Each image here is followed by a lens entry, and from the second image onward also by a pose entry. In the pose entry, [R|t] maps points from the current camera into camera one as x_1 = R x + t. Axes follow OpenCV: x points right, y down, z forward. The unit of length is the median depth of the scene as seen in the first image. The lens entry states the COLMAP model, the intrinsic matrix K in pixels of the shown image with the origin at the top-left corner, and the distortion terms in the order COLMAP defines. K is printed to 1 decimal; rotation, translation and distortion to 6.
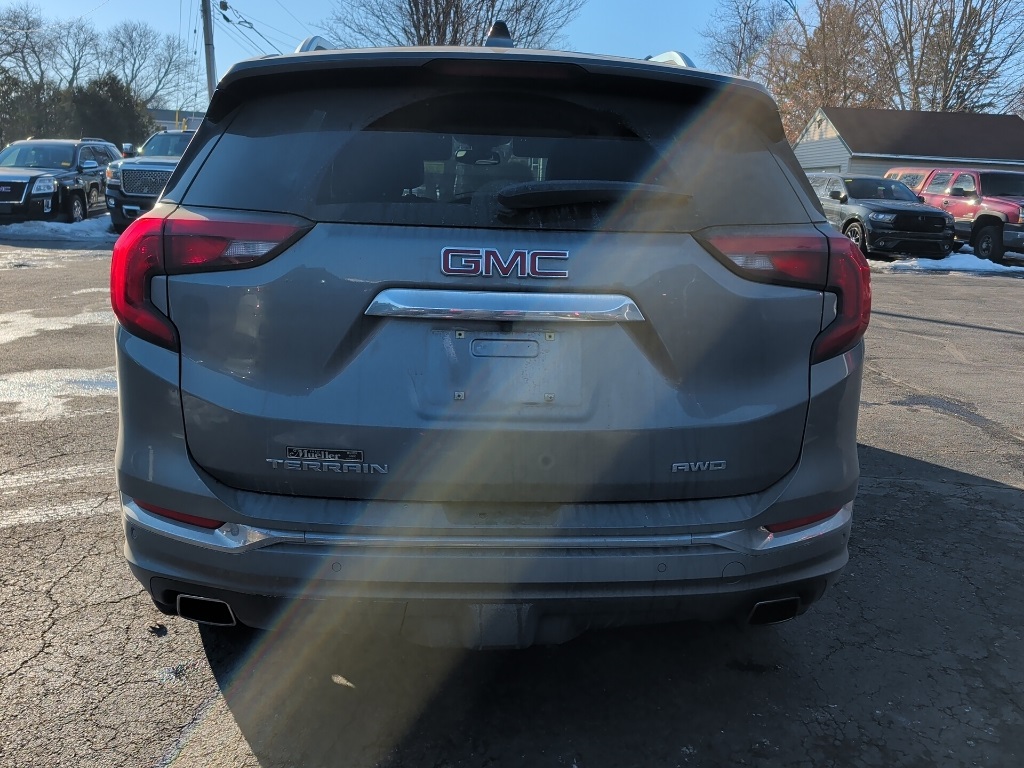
lens RADIAL K [[850.4, 0, 512.3], [0, 850.4, 386.8], [0, 0, 1]] dist [0.035783, -0.032869]
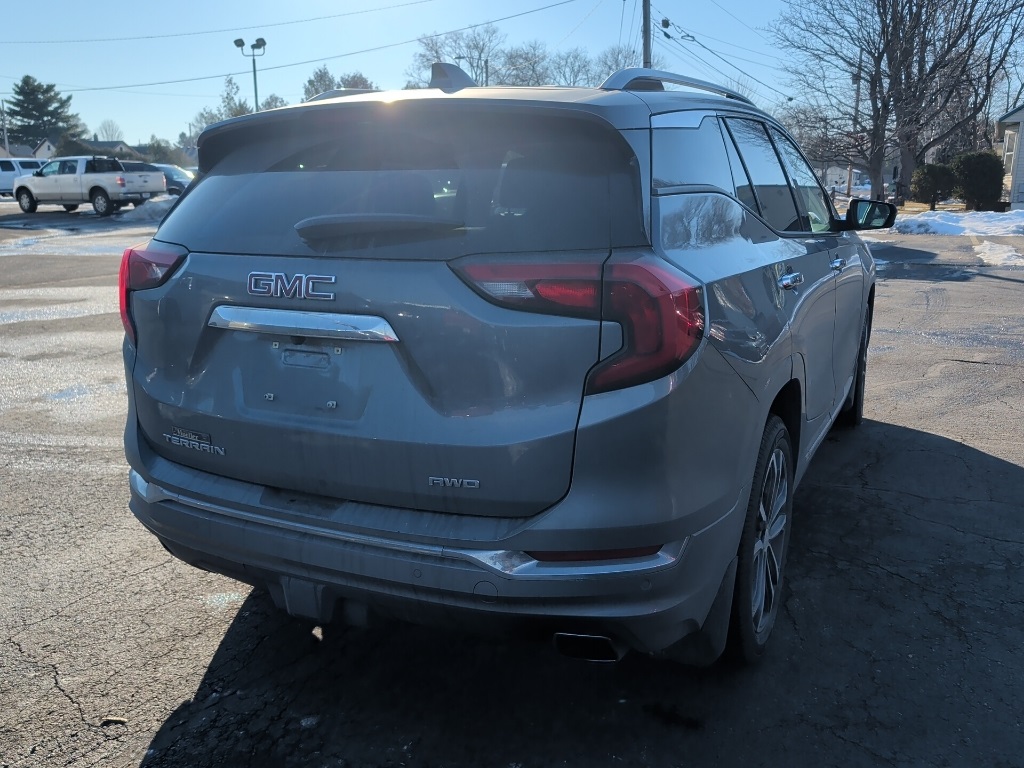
lens RADIAL K [[850.4, 0, 514.2], [0, 850.4, 382.0], [0, 0, 1]] dist [0.035783, -0.032869]
pose [[0.868465, 0.071634, -0.490548, 0.772382], [-0.076484, 0.997019, 0.010187, -0.045218], [0.489815, 0.028672, 0.871355, 0.122313]]
